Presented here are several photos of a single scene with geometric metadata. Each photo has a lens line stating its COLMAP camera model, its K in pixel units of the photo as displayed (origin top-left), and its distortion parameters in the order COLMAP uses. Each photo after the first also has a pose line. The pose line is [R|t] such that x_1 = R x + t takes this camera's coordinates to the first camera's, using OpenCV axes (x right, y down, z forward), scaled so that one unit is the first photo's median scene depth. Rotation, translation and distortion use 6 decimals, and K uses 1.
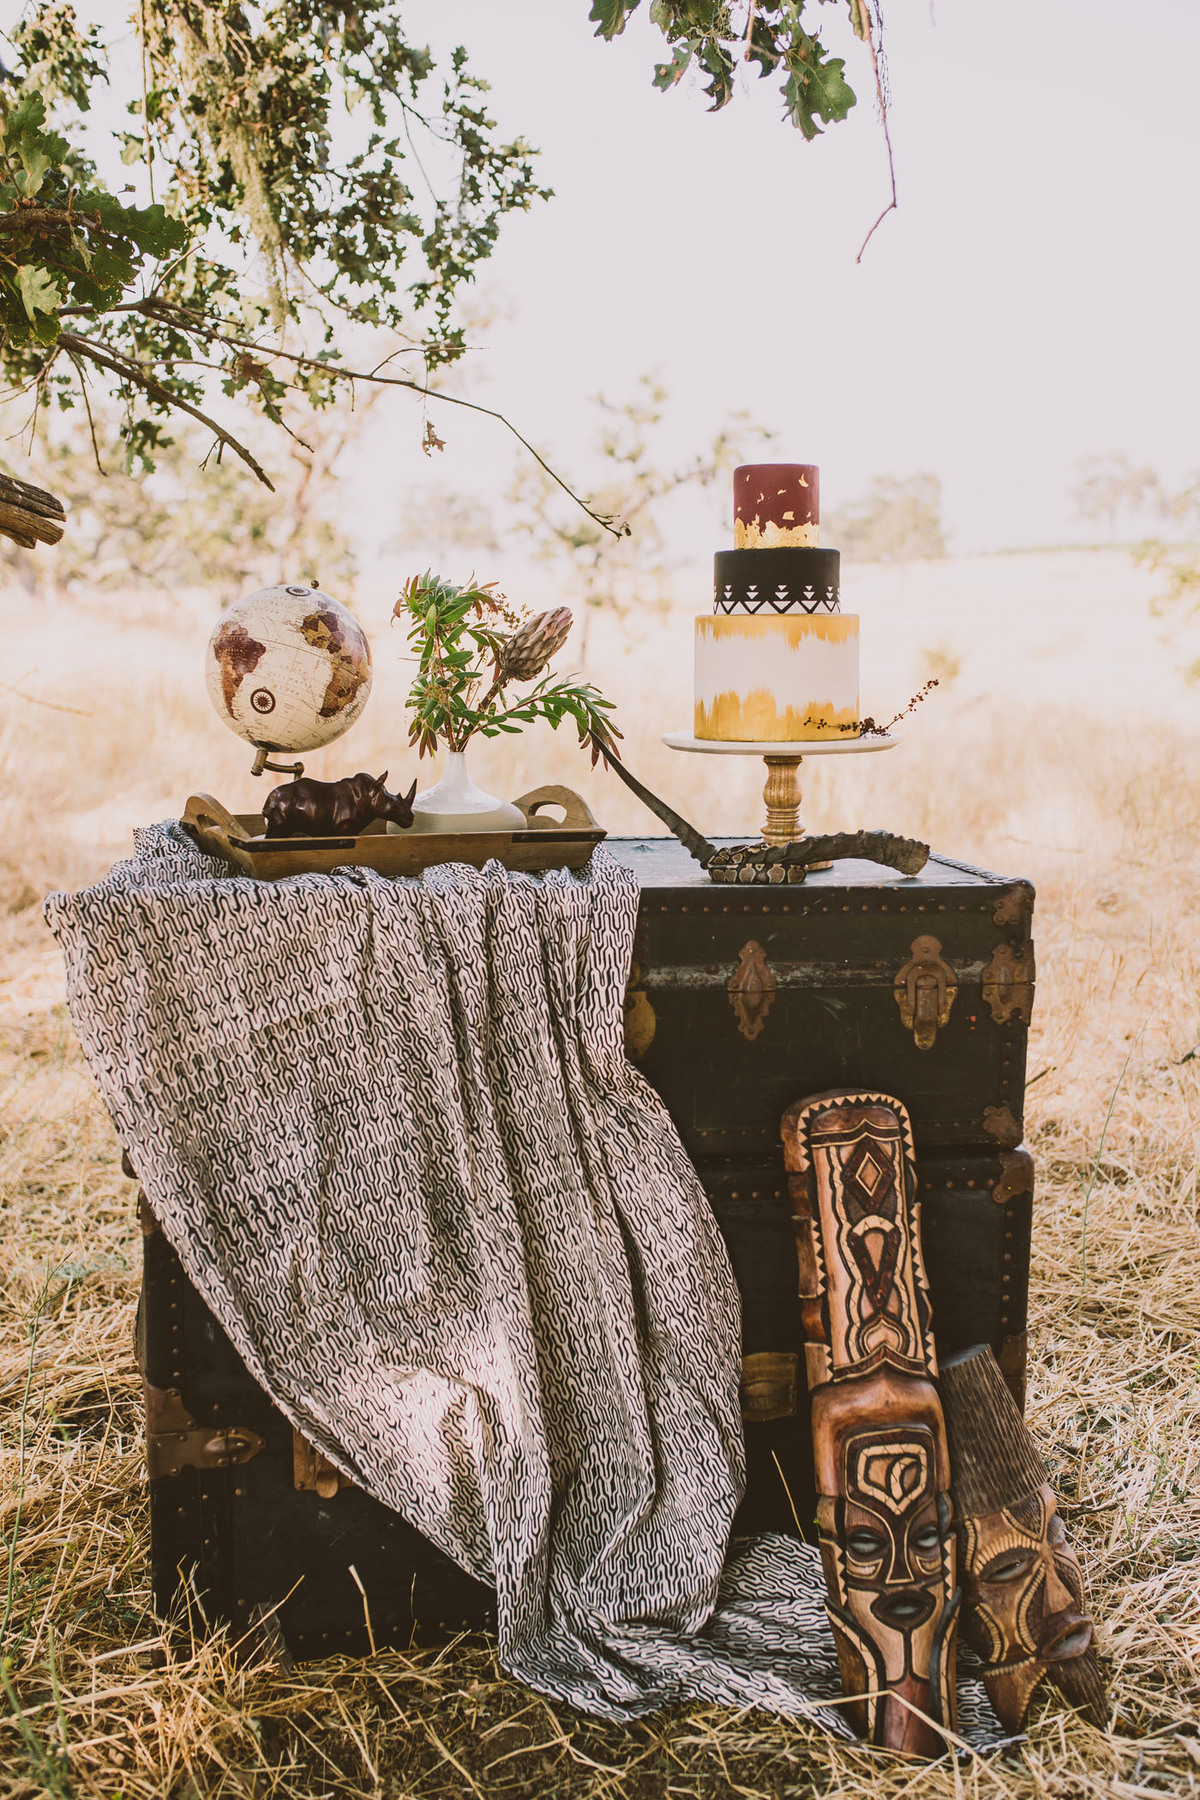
lens RADIAL K [[1790.3, 0, 511.2], [0, 1790.3, 1060.8], [0, 0, 1]] dist [-0.013523, 0.000918]
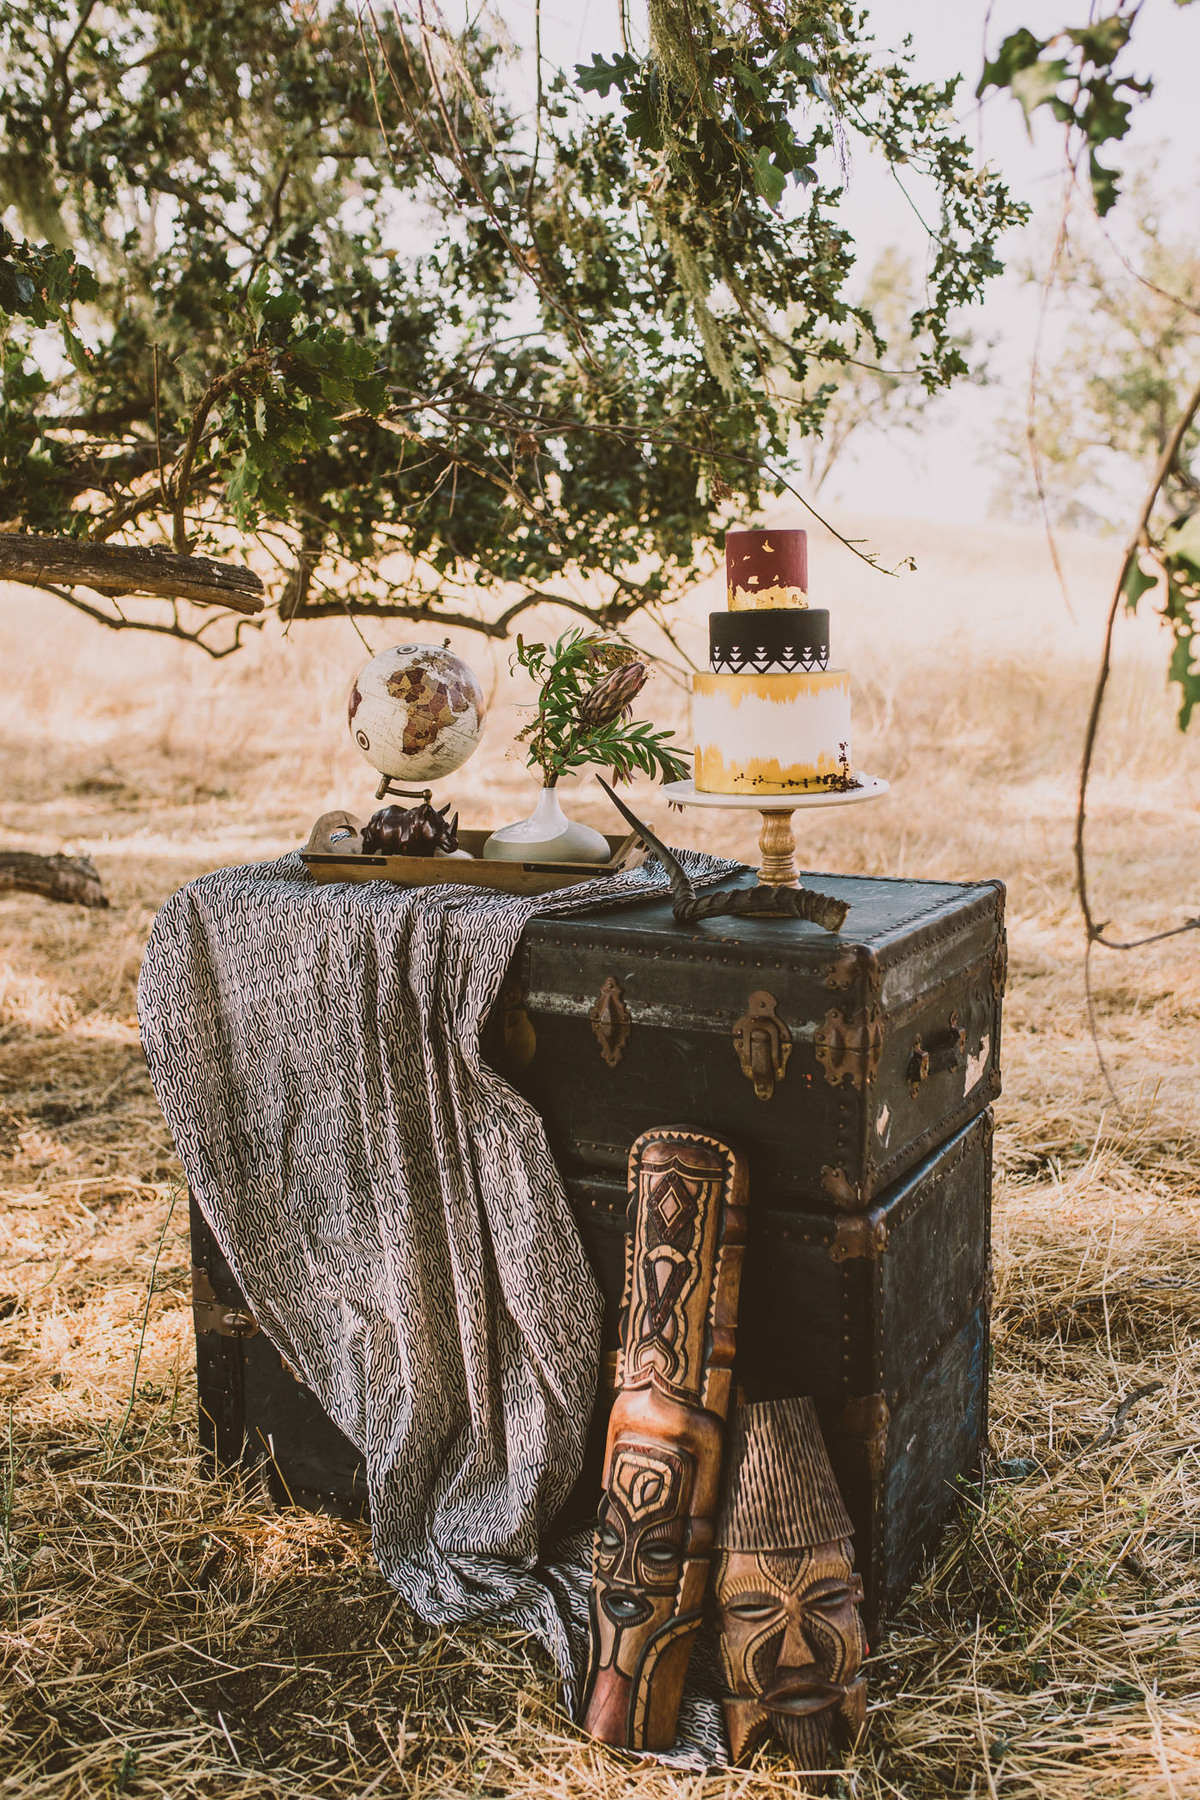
lens RADIAL K [[1790.3, 0, 511.2], [0, 1790.3, 1060.8], [0, 0, 1]] dist [-0.013523, 0.000918]
pose [[0.798225, 0.137565, -0.586441, 0.730064], [-0.124502, 0.990229, 0.062820, -0.077096], [0.589353, 0.022868, 0.807552, 0.077610]]
